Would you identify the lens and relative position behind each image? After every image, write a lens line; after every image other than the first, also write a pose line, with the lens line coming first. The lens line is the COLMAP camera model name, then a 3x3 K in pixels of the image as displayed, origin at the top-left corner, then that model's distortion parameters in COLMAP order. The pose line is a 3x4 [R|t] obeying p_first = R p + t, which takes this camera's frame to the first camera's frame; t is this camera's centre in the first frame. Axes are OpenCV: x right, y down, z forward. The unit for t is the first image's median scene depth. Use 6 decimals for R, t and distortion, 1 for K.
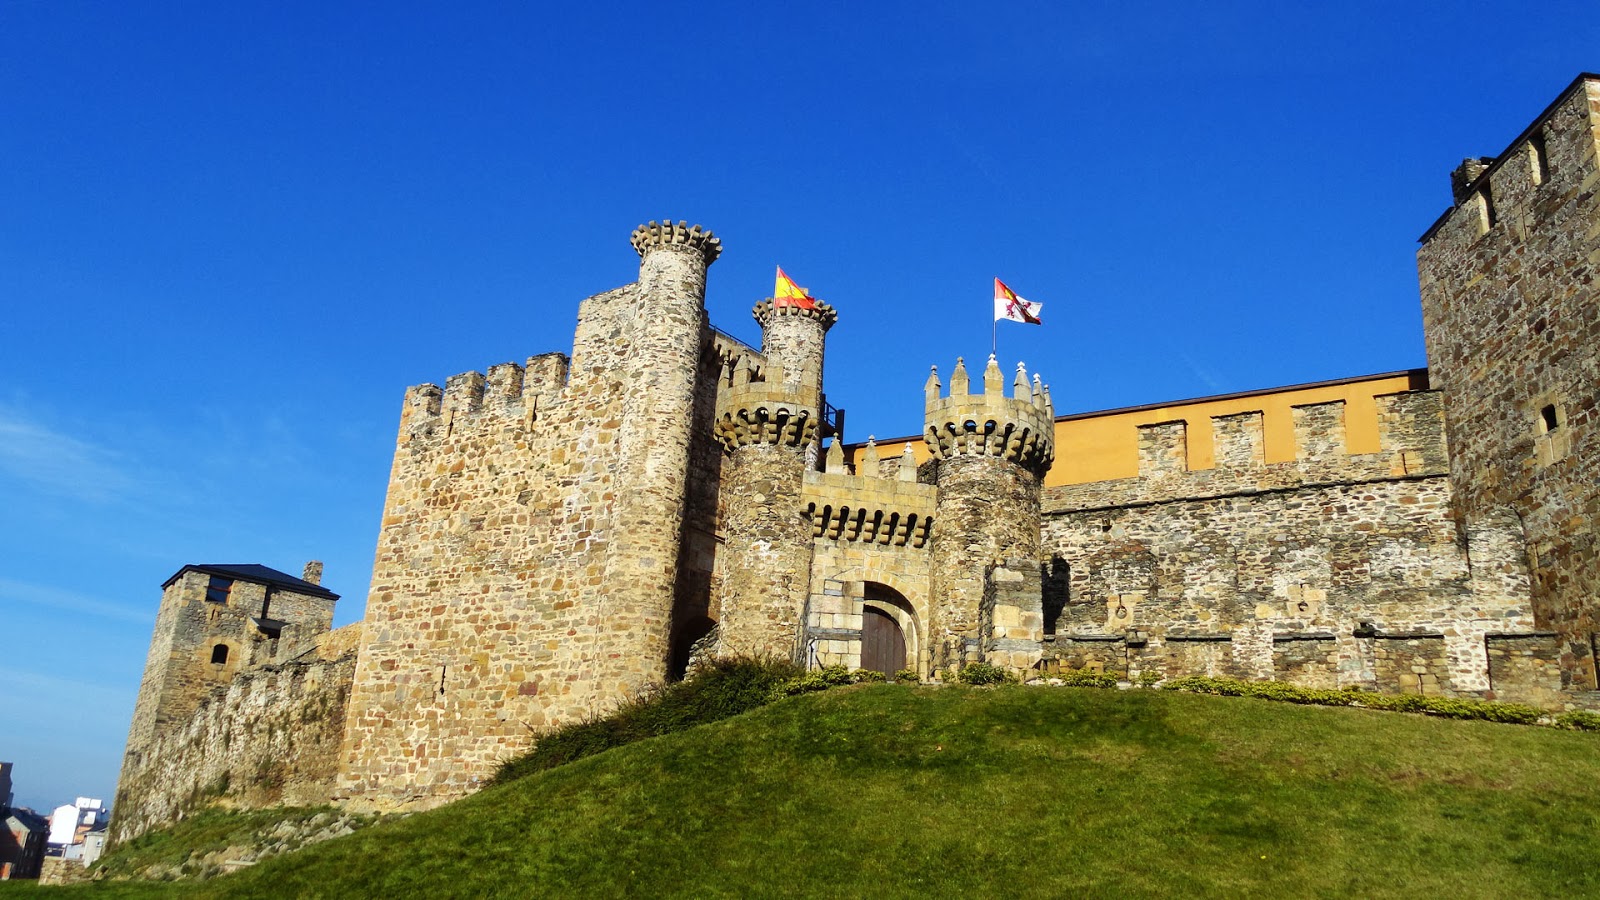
lens RADIAL K [[1248.1, 0, 797.5], [0, 1248.1, 464.6], [0, 0, 1]] dist [-0.039745, 0.007916]
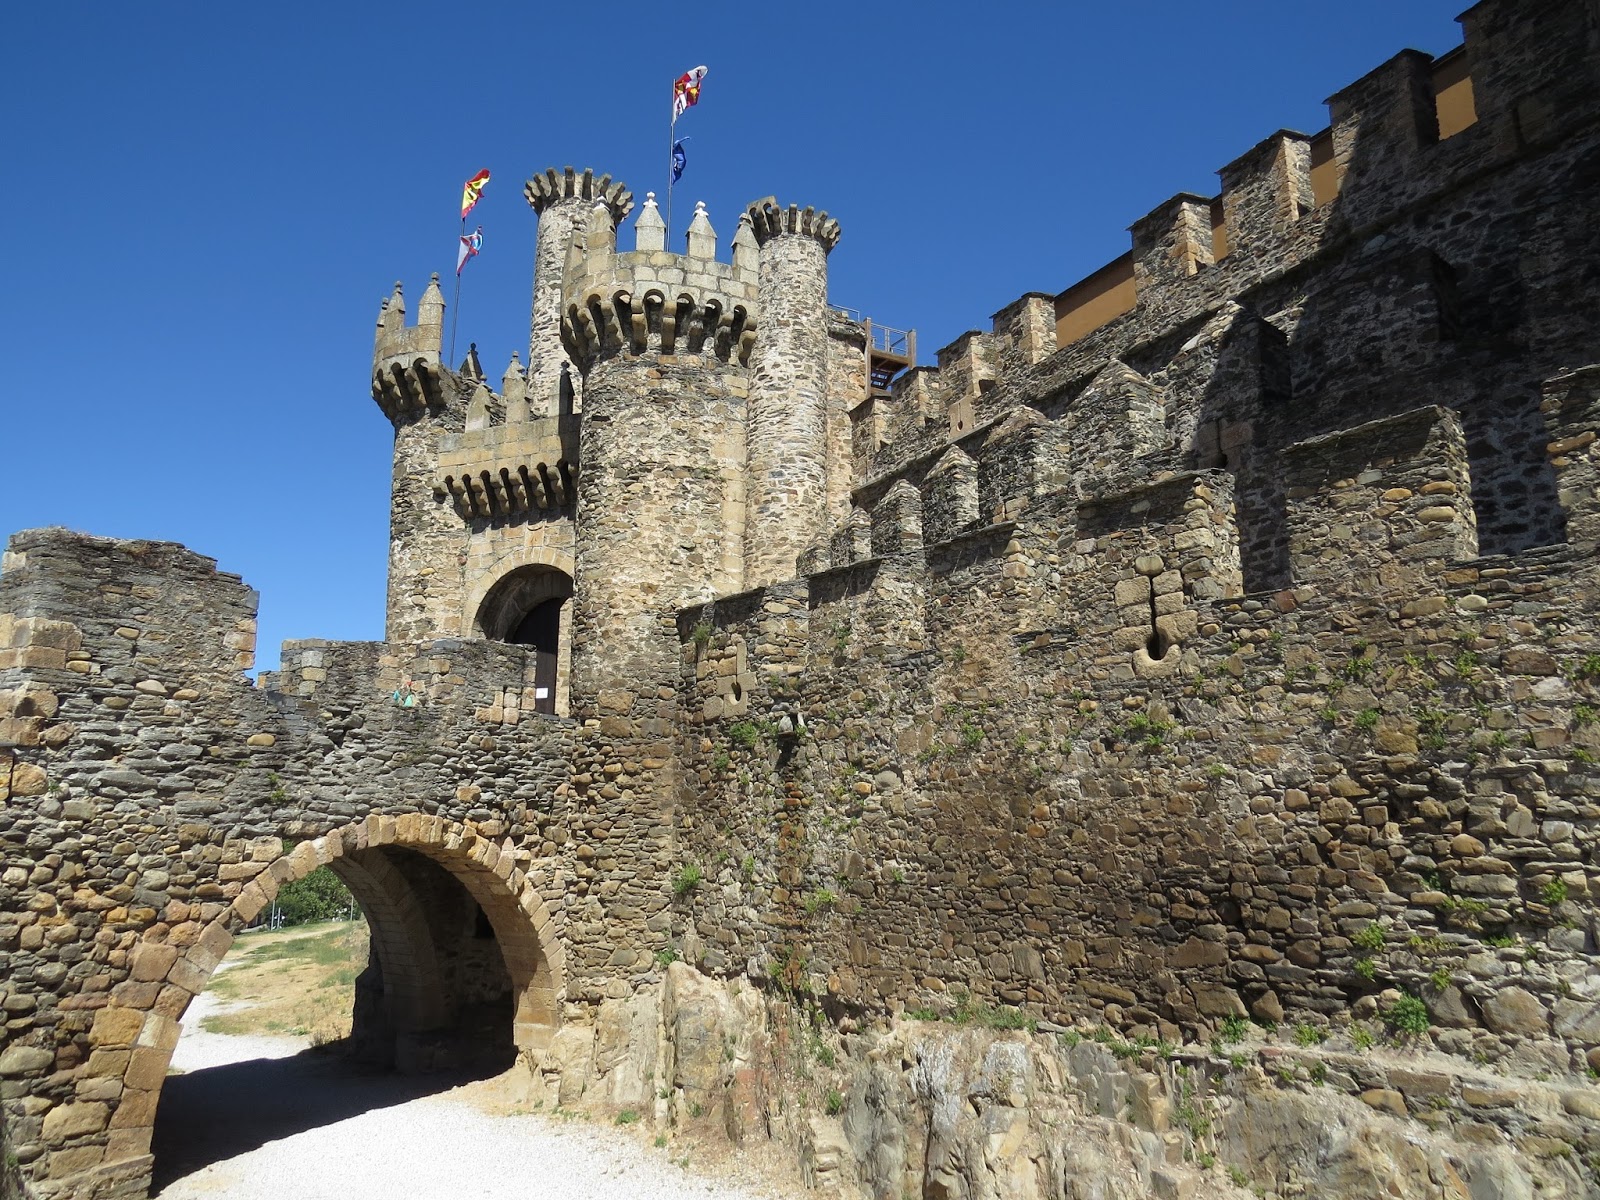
lens RADIAL K [[1122.8, 0, 806.9], [0, 1122.8, 594.7], [0, 0, 1]] dist [-0.035009, 0.013972]
pose [[0.835213, -0.162644, -0.525325, 0.510548], [0.221743, 0.973767, 0.051064, 0.108543], [0.503239, -0.159136, 0.849368, 0.502741]]
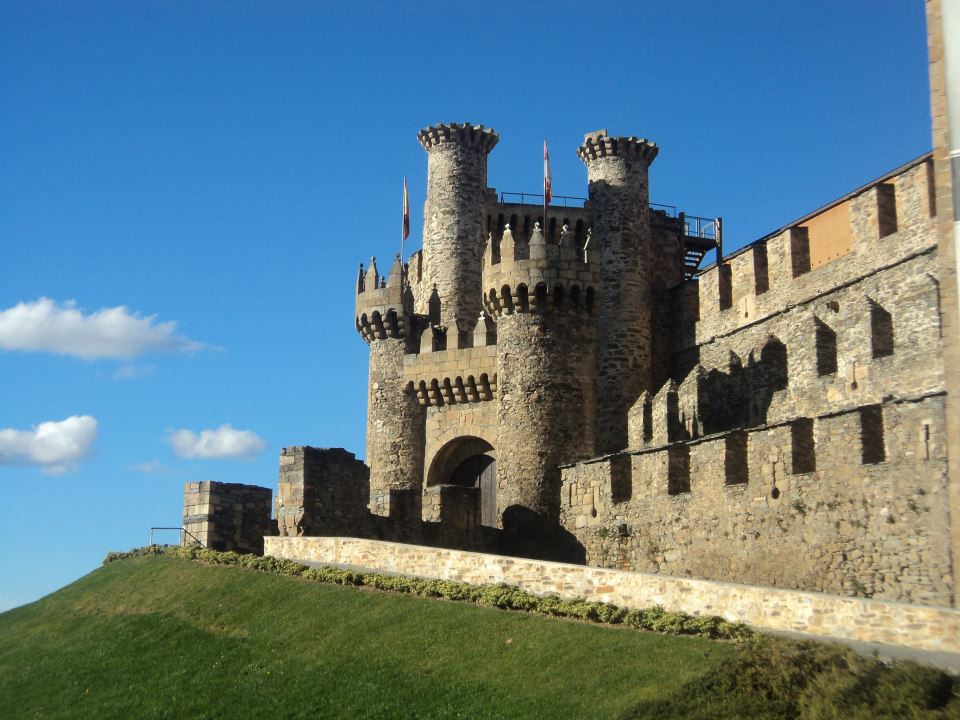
lens RADIAL K [[1467.4, 0, 476.0], [0, 1467.4, 357.1], [0, 0, 1]] dist [-0.100208, 0.000000]
pose [[0.764288, -0.185535, -0.617608, 0.910446], [0.242351, 0.970152, 0.008466, 0.010640], [0.597603, -0.156148, 0.786440, -0.083889]]
